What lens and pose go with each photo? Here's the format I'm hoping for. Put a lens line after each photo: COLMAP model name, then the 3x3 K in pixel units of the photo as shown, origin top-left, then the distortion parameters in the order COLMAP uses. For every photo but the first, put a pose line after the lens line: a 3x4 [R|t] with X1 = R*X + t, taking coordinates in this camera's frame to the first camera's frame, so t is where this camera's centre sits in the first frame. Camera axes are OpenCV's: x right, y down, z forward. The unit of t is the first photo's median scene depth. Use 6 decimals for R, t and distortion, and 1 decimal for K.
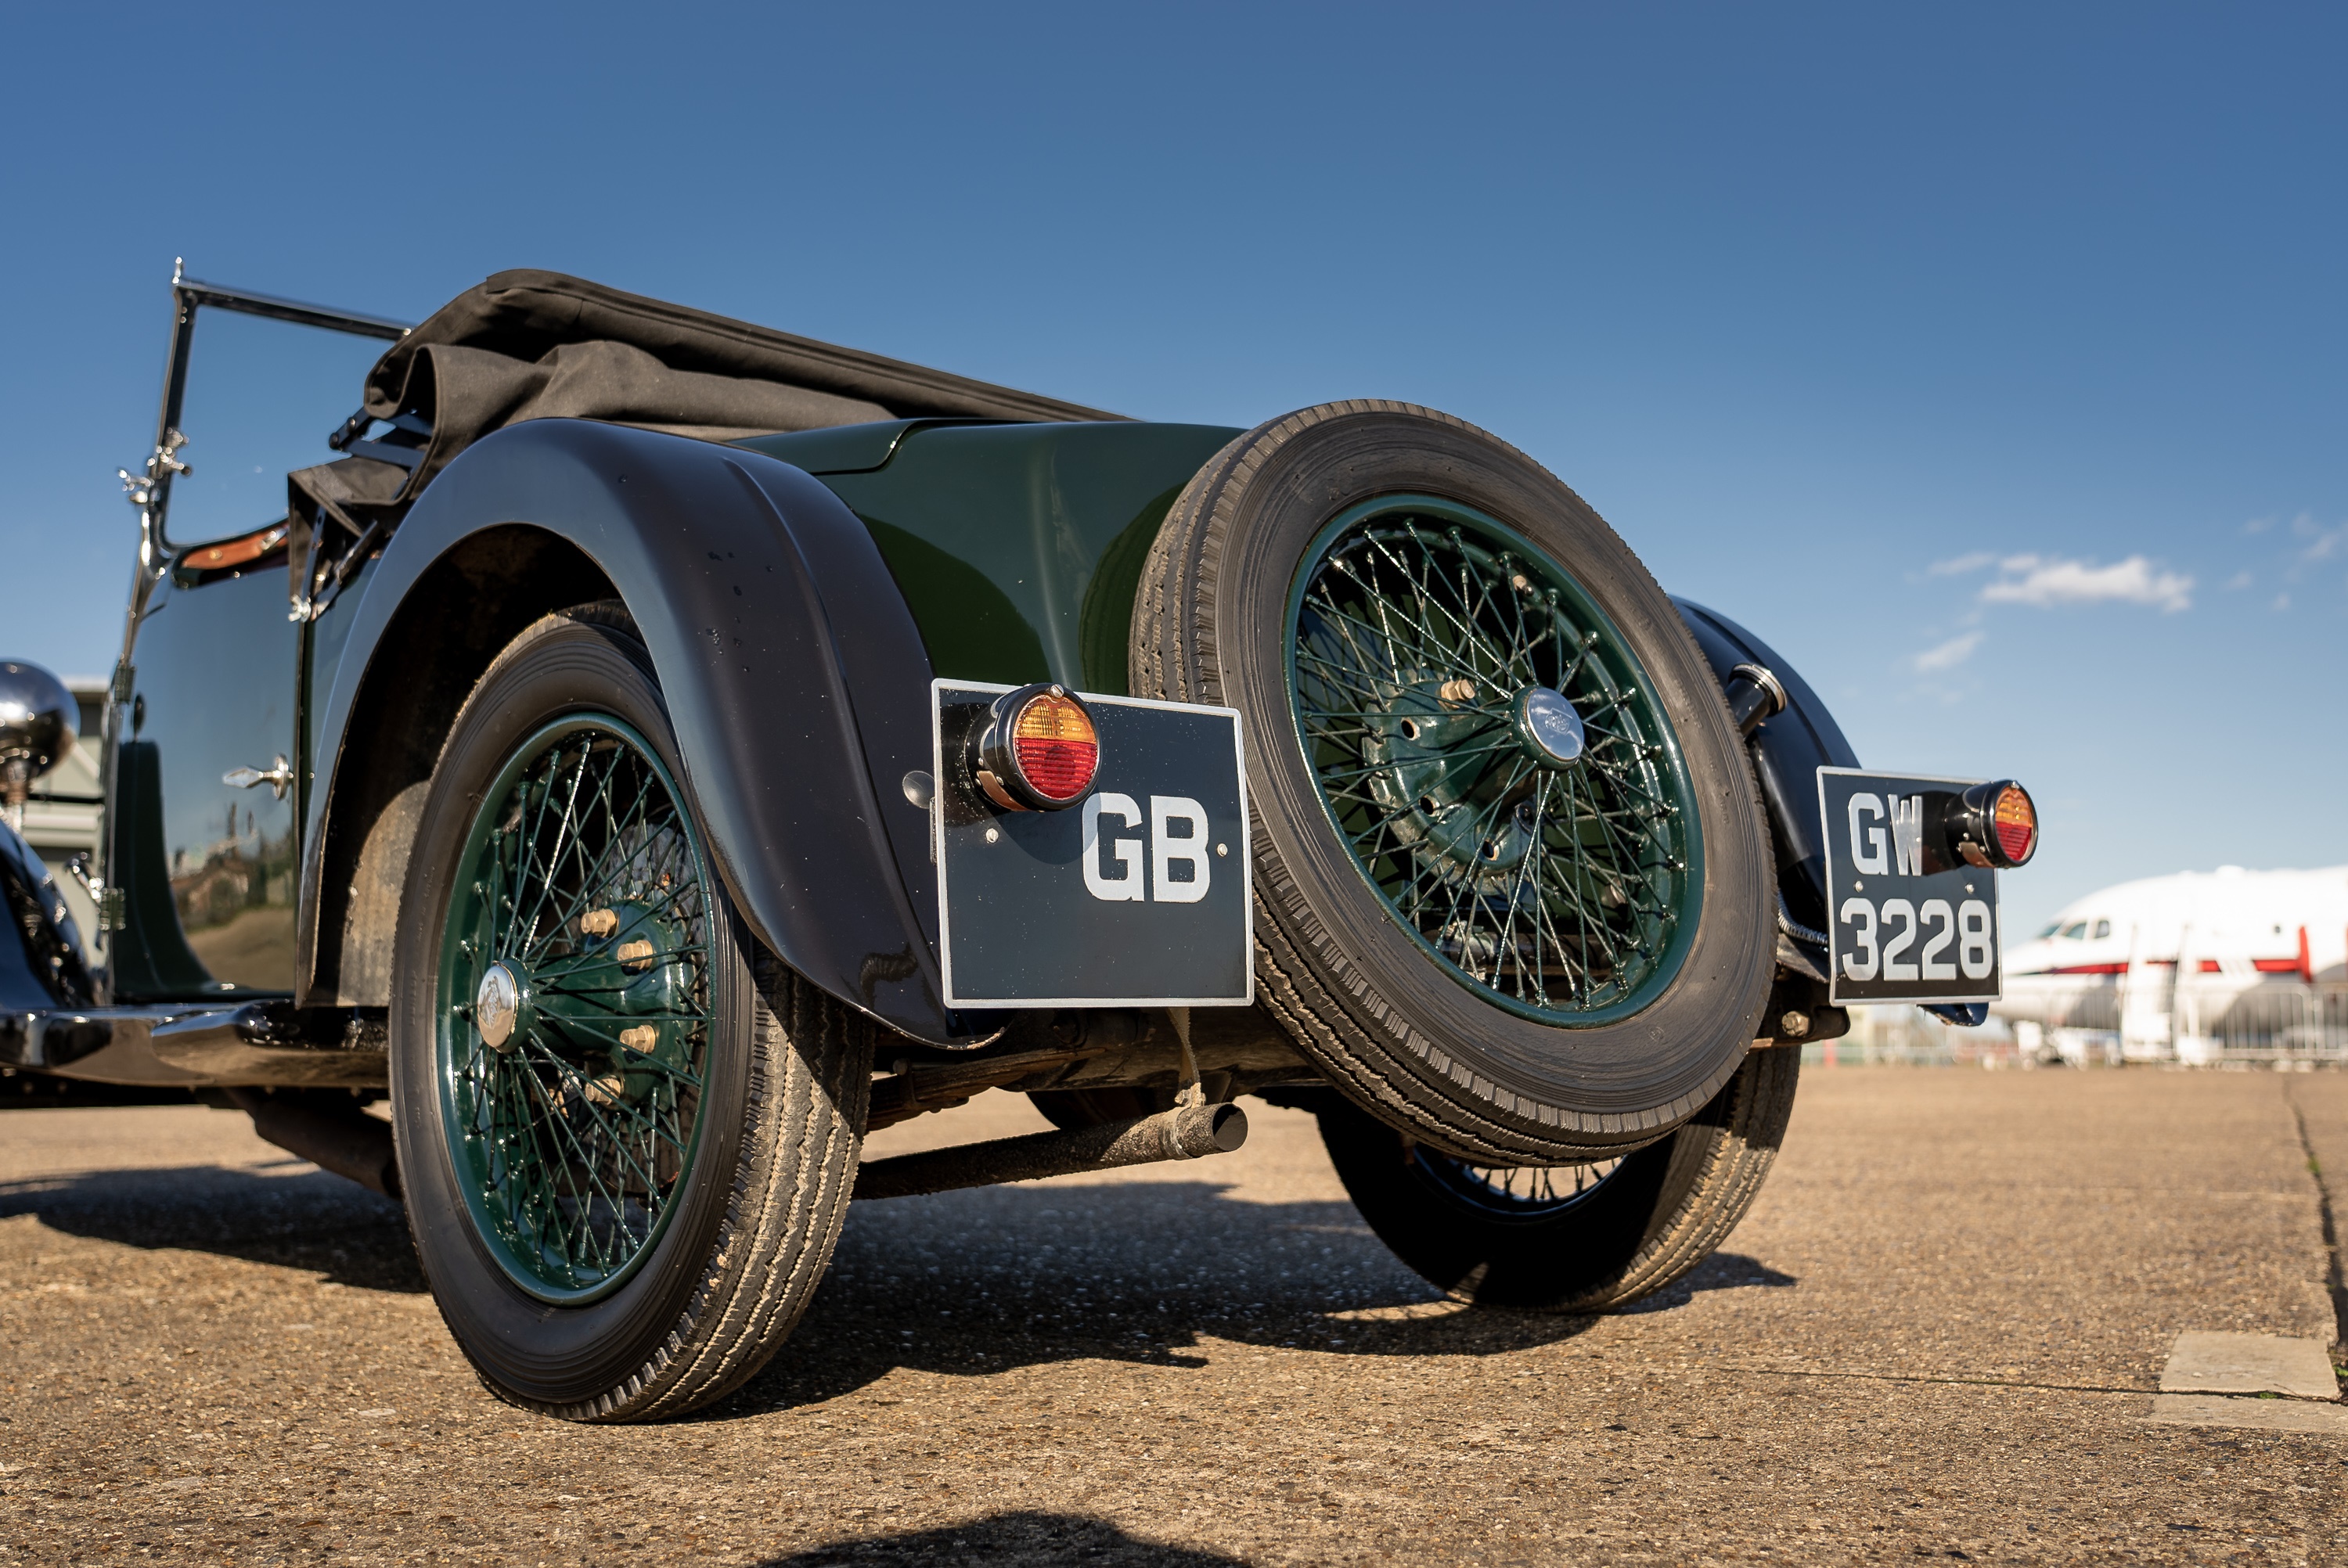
lens RADIAL K [[2541.2, 0, 1182.1], [0, 2541.2, 761.4], [0, 0, 1]] dist [0.042536, 0.000000]
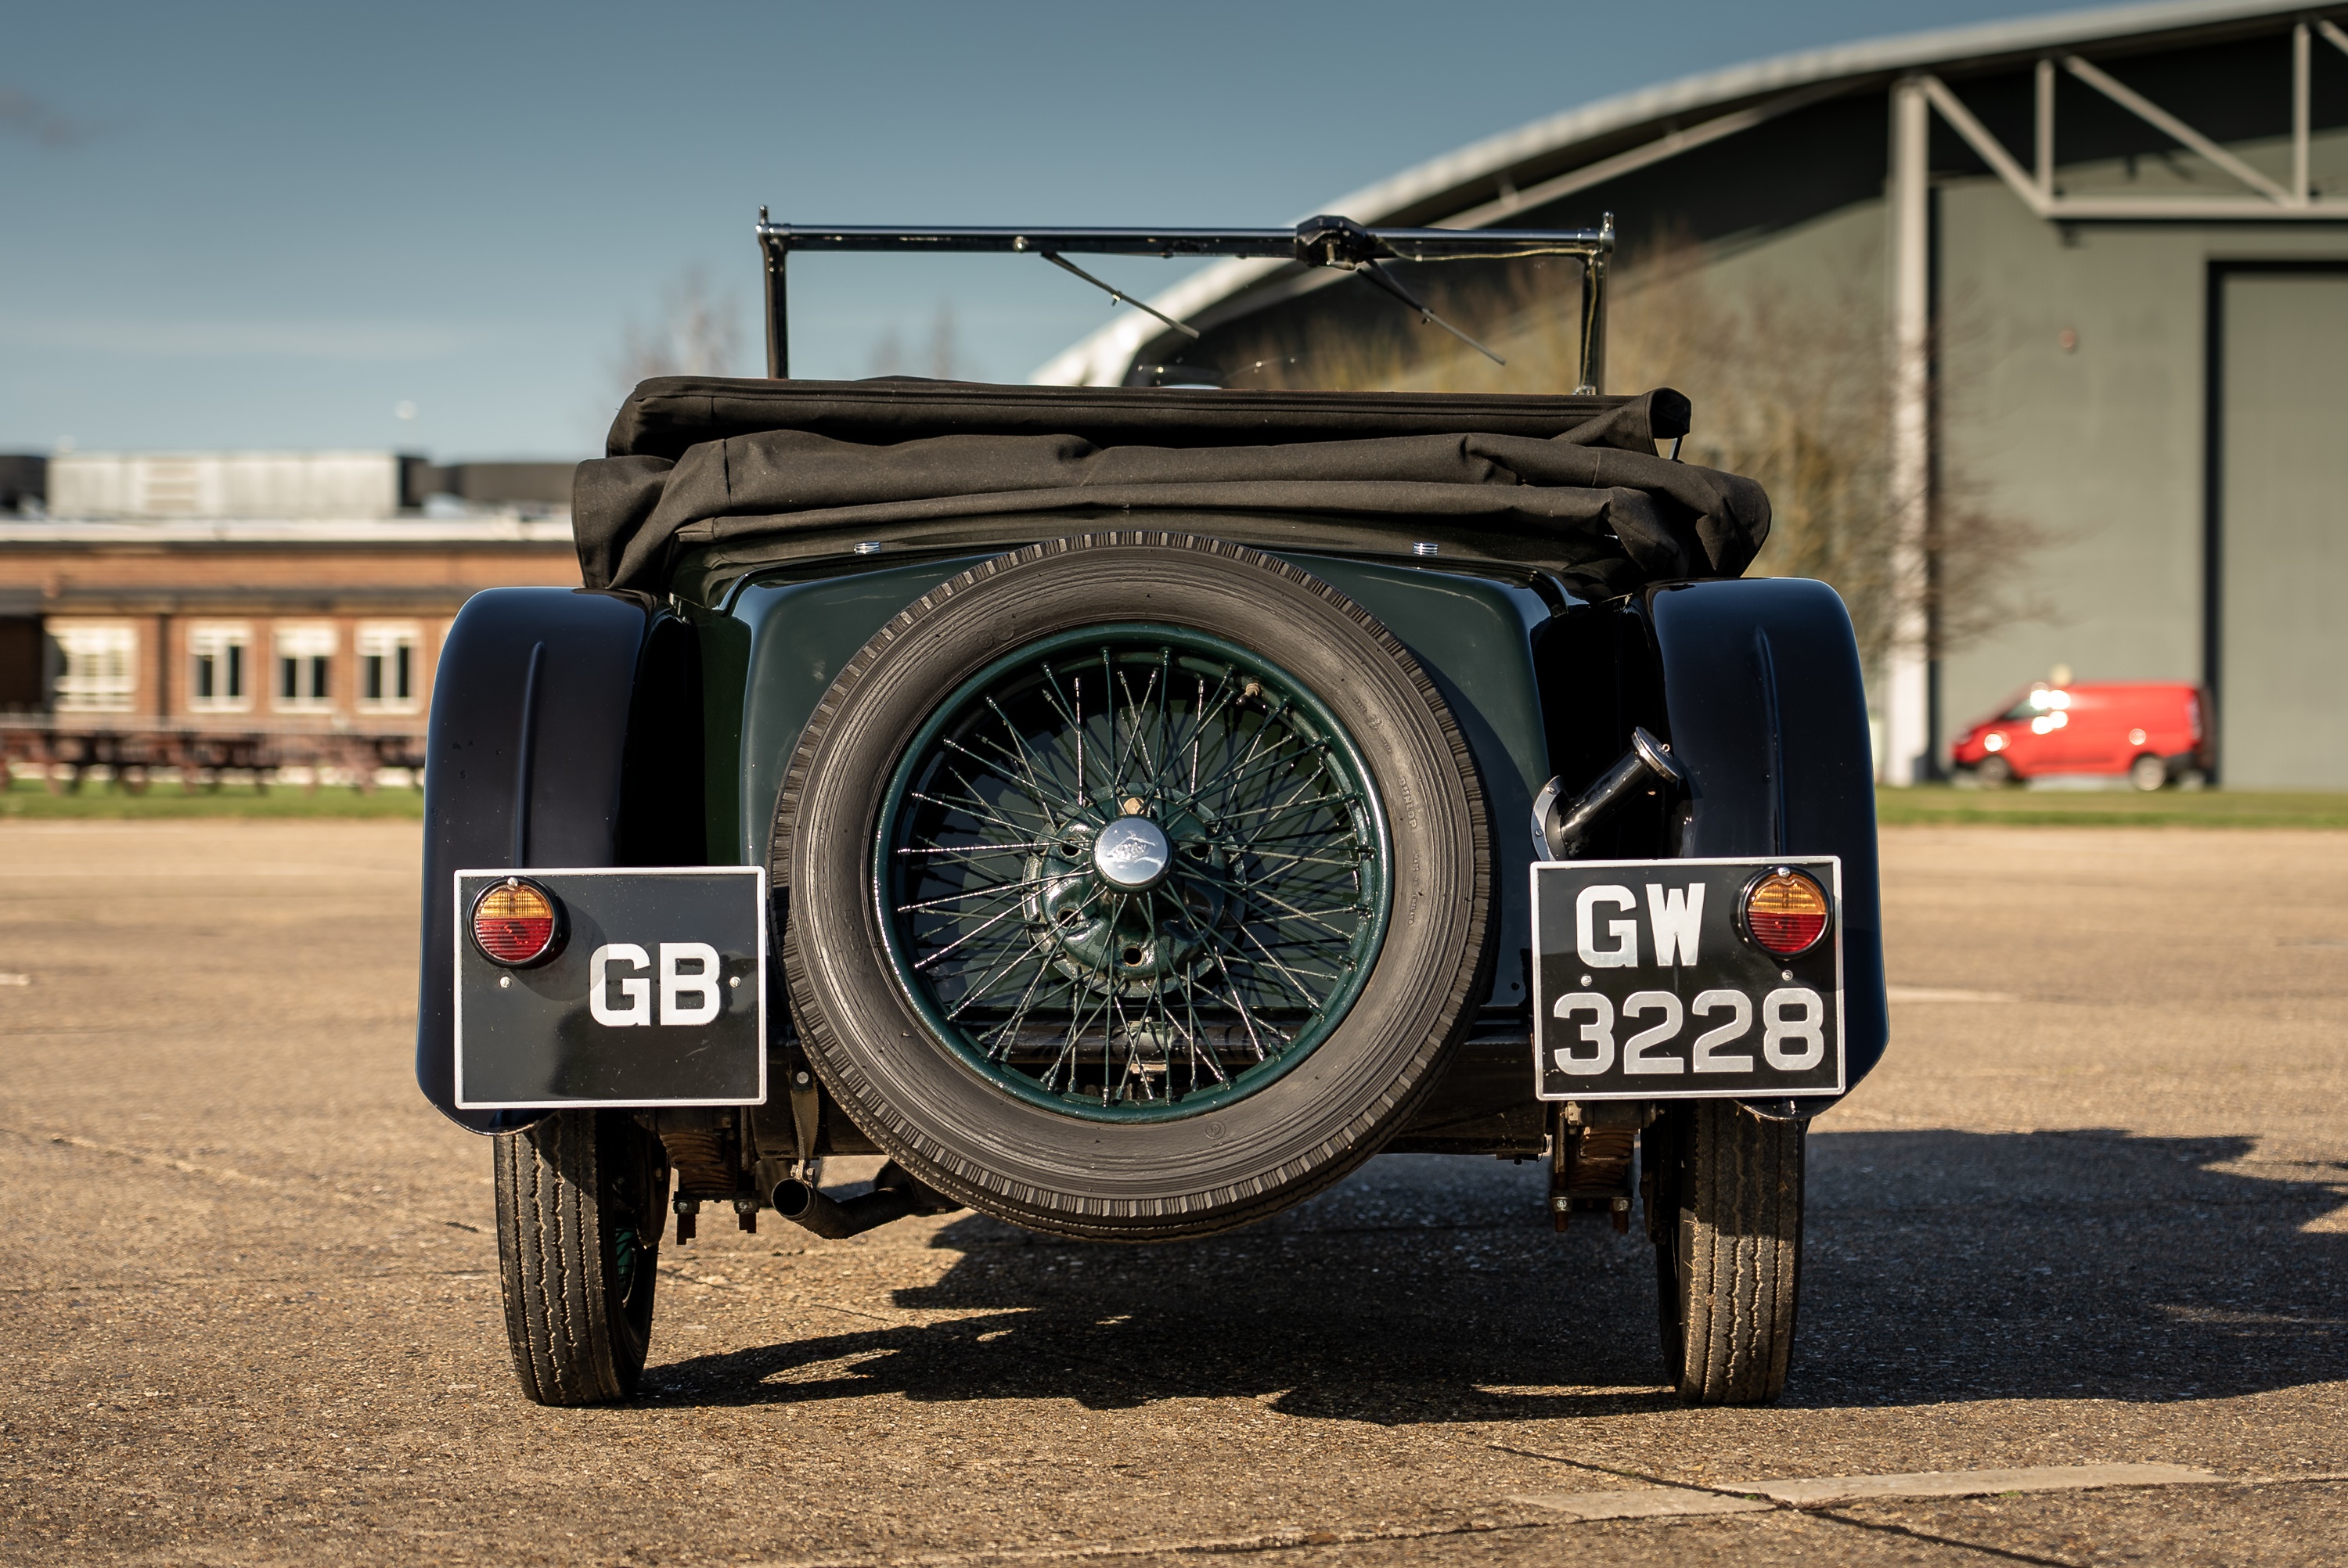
lens RADIAL K [[6561.5, 0, 1180.7], [0, 6561.5, 782.8], [0, 0, 1]] dist [0.076498, 0.000000]
pose [[0.753008, 0.008225, -0.657959, 2.021408], [0.067867, 0.993618, 0.090093, -0.297266], [0.654502, -0.112494, 0.747645, -1.116637]]
